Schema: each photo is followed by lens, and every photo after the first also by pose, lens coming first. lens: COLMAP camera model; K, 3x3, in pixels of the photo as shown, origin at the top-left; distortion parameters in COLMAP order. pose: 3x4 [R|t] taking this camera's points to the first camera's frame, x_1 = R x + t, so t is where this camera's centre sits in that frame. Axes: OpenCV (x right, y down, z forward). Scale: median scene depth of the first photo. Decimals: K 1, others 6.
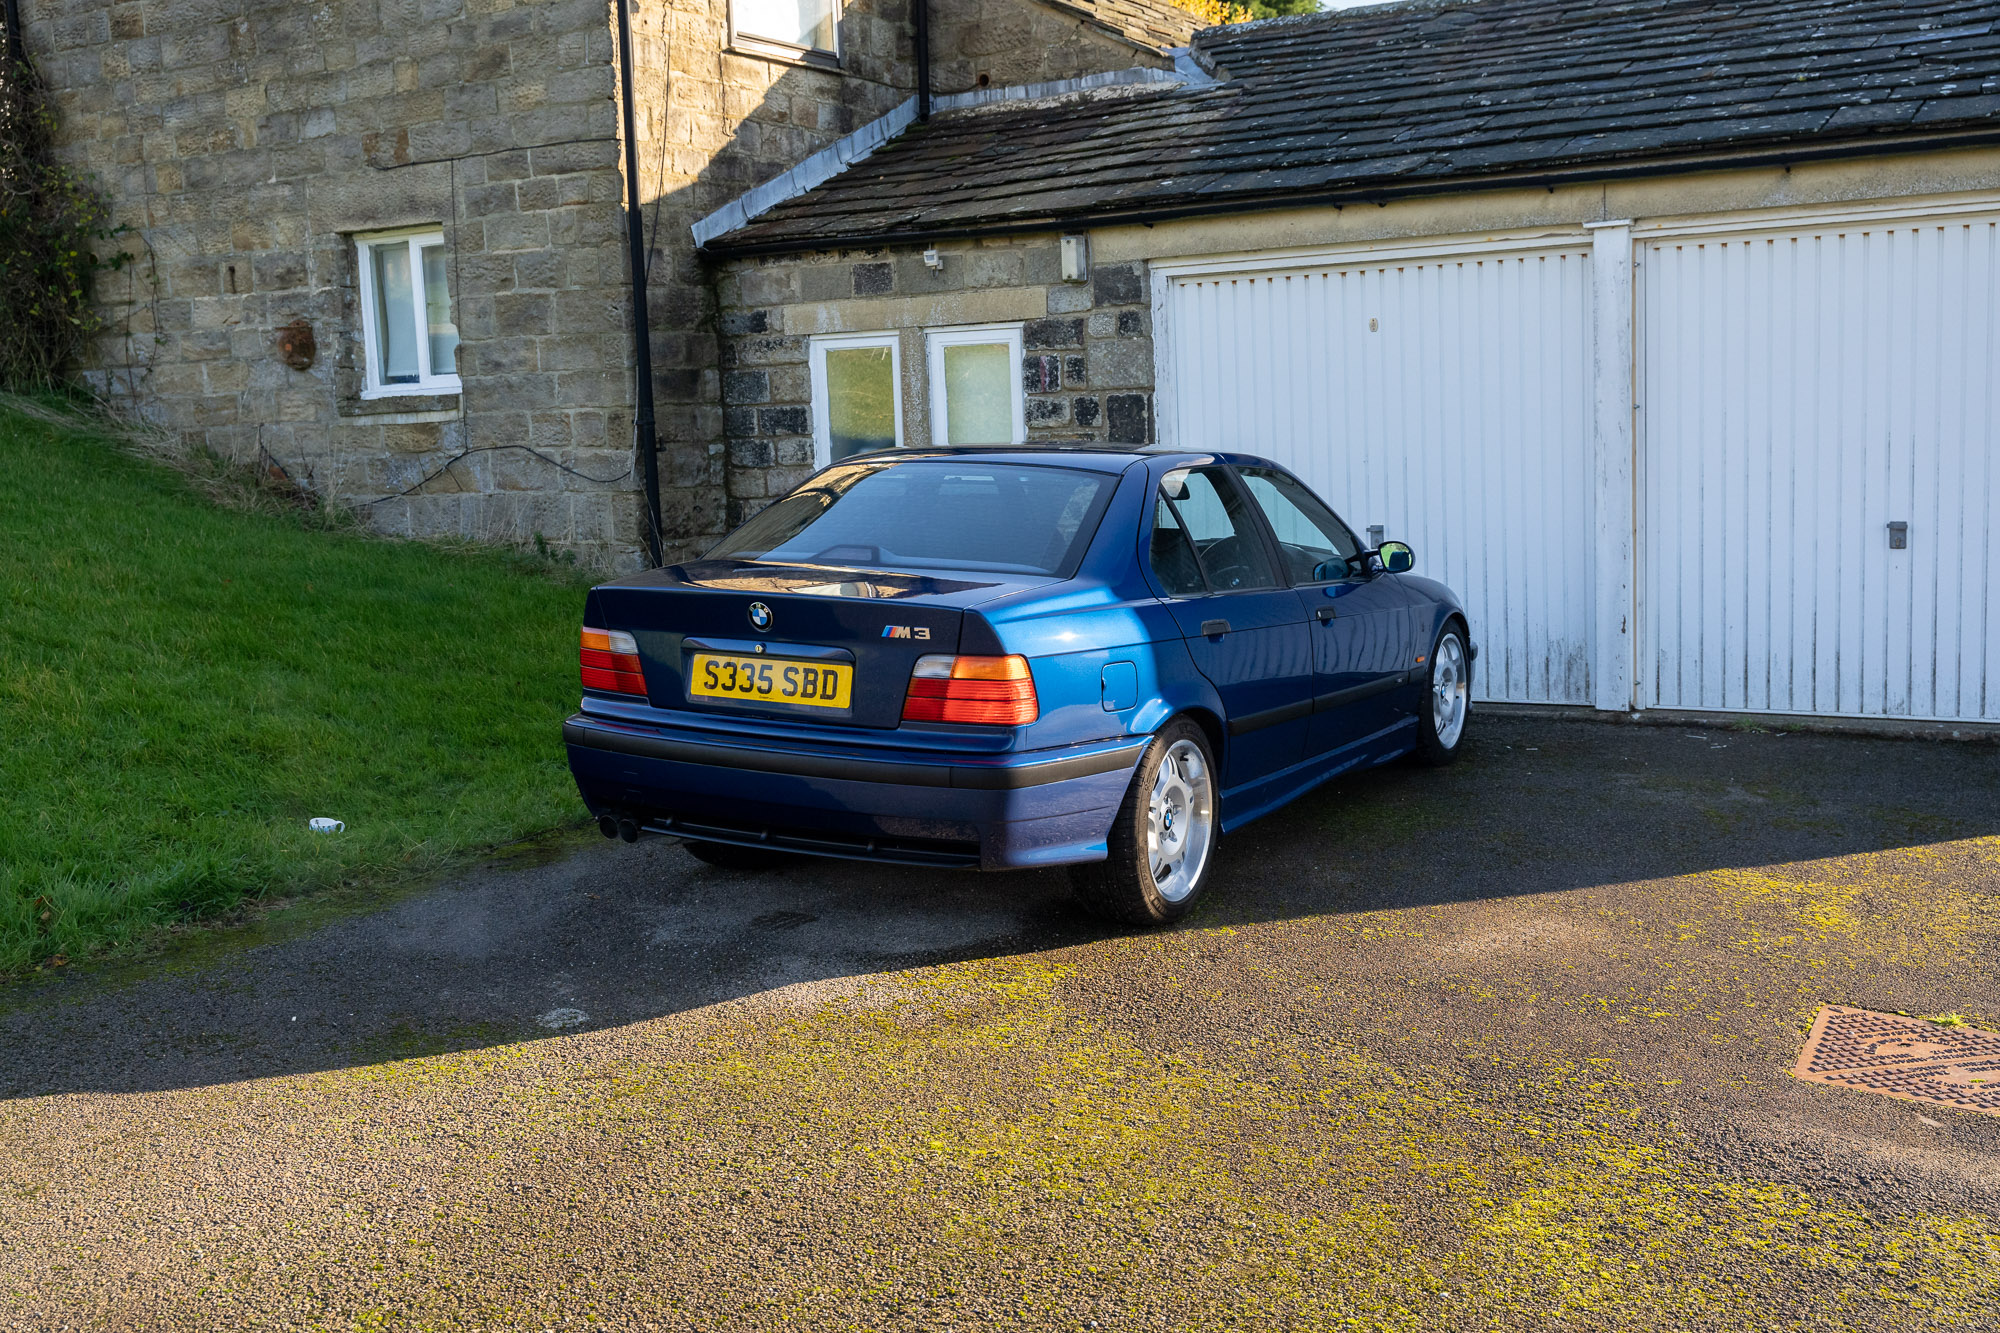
lens RADIAL K [[1997.6, 0, 1002.8], [0, 1997.6, 660.8], [0, 0, 1]] dist [0.001124, 0.004850]
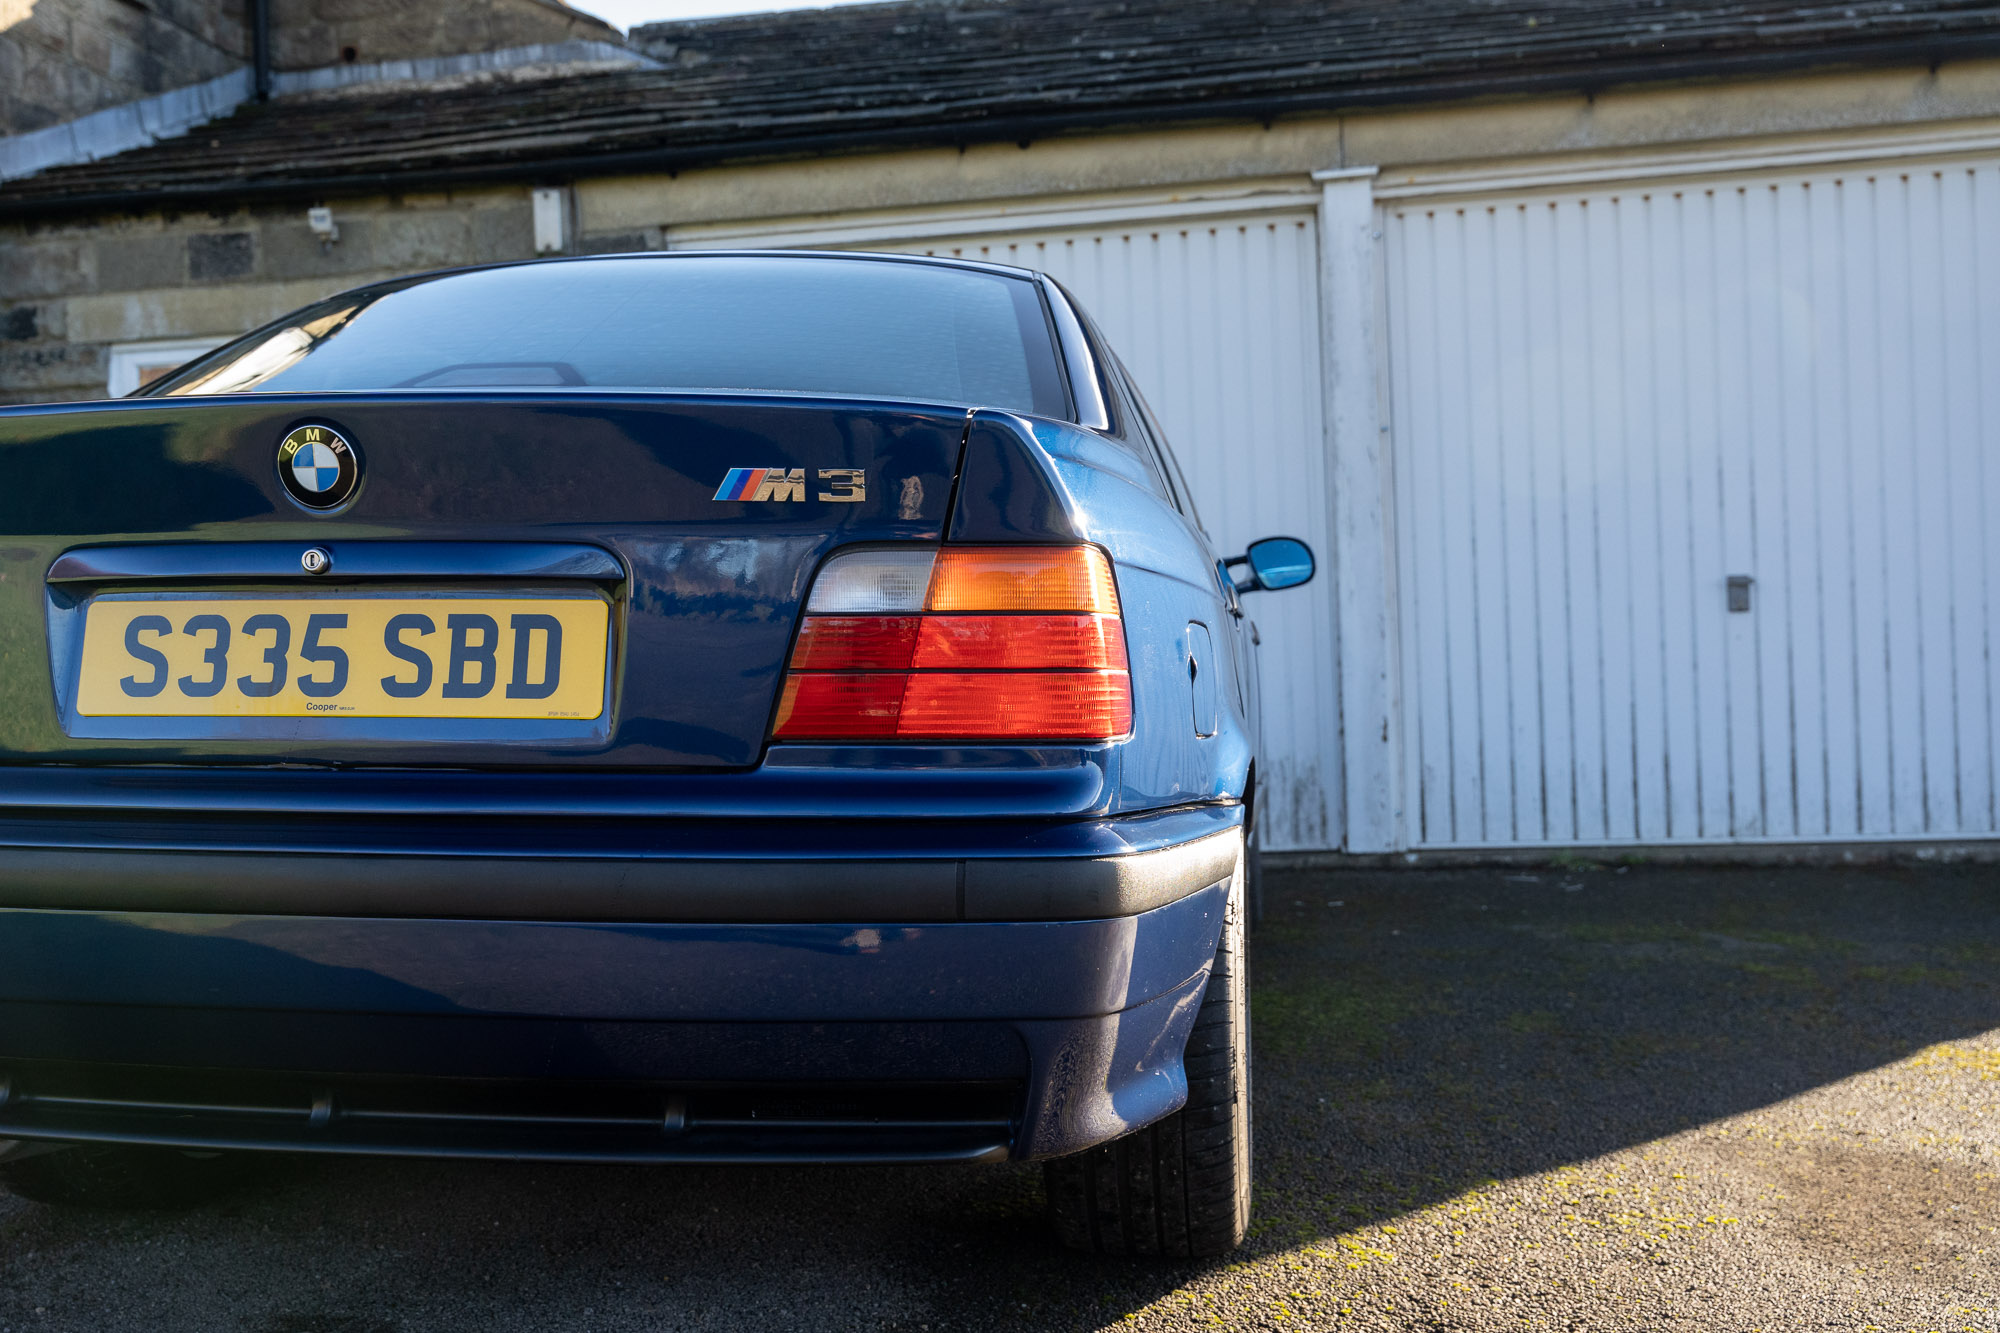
lens RADIAL K [[2030.7, 0, 955.1], [0, 2030.7, 659.6], [0, 0, 1]] dist [0.013033, -0.013603]
pose [[0.939653, -0.003676, 0.342108, -0.069461], [0.045407, 0.992436, -0.114053, 0.028099], [-0.339101, 0.122704, 0.932713, 0.321420]]
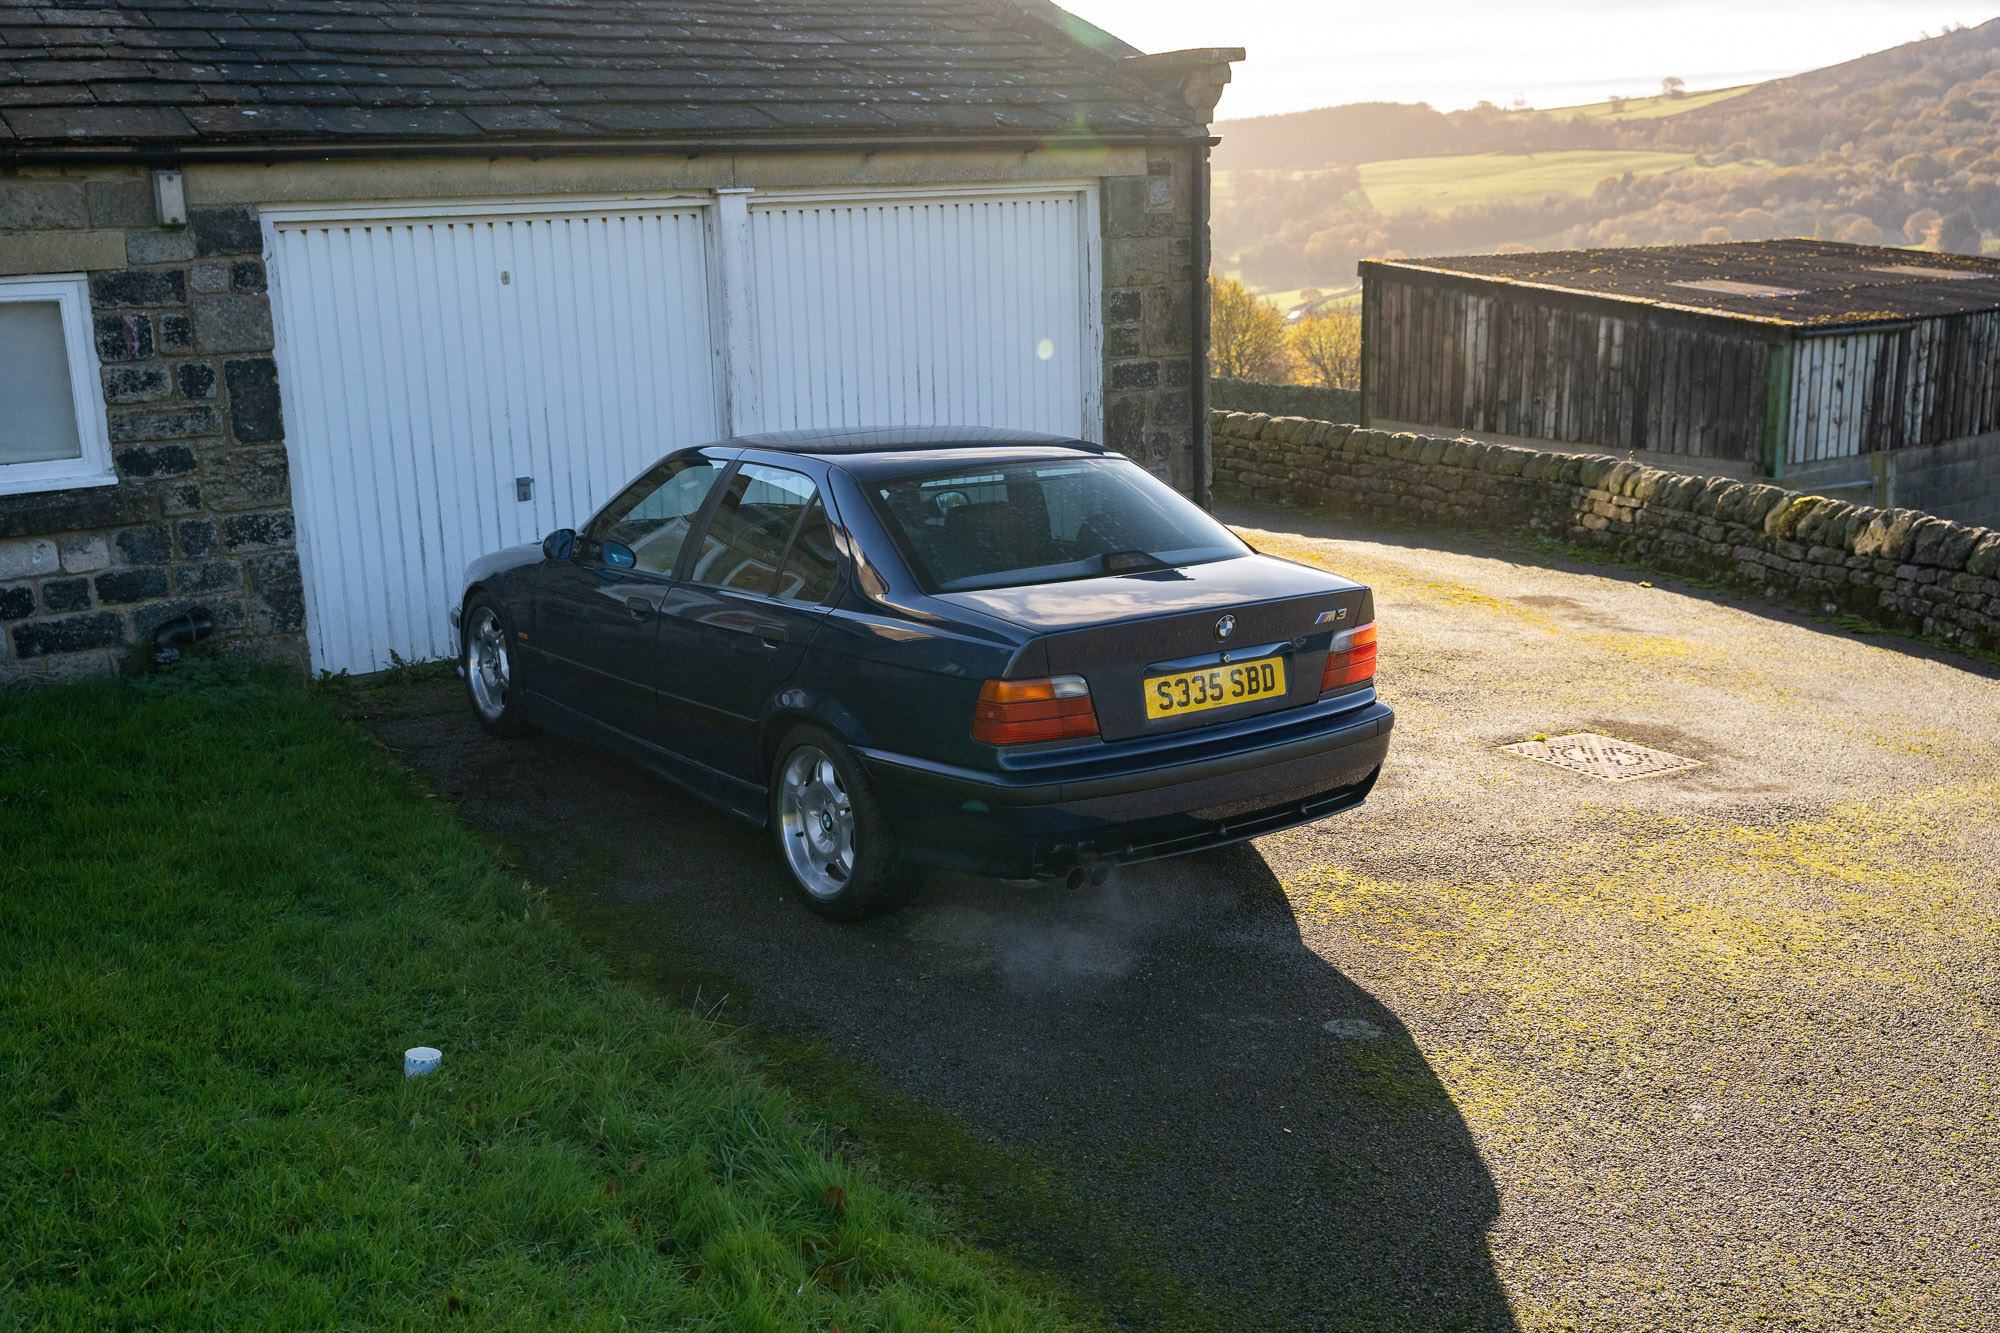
lens RADIAL K [[1926.0, 0, 1000.3], [0, 1926.0, 658.2], [0, 0, 1]] dist [0.006261, -0.013751]
pose [[0.431392, -0.190681, 0.881783, -0.541020], [0.124315, 0.980649, 0.151242, -0.088458], [-0.893558, 0.044375, 0.446748, 0.327554]]
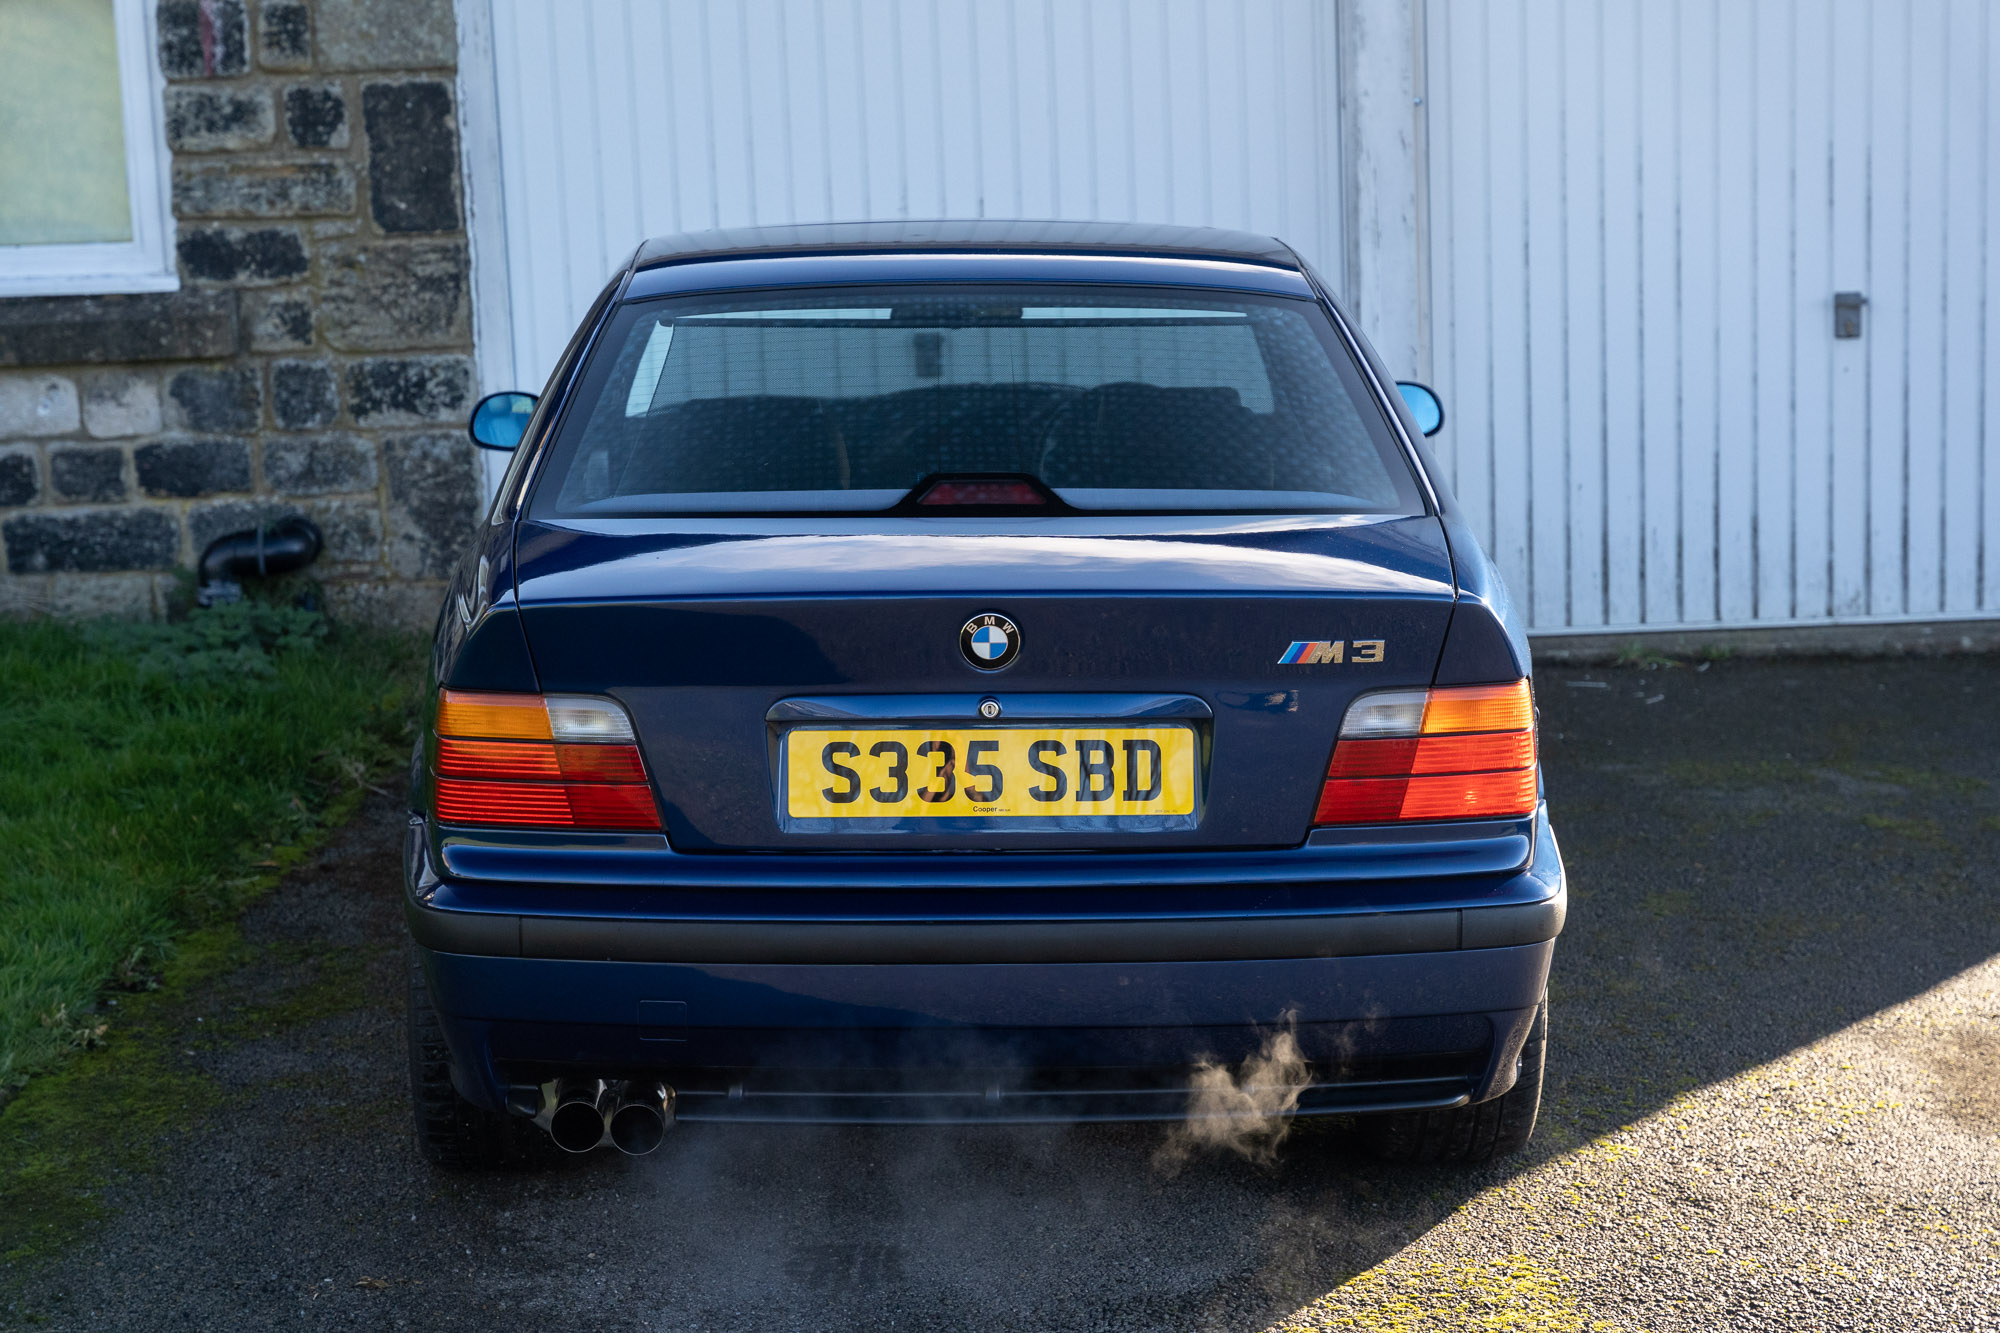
lens RADIAL K [[3936.4, 0, 1003.5], [0, 3936.4, 645.5], [0, 0, 1]] dist [0.039941, 0.085768]
pose [[0.859189, -0.085534, 0.504459, -0.298070], [0.068819, 0.996288, 0.051714, -0.035054], [-0.507010, -0.009716, 0.861885, 0.094665]]
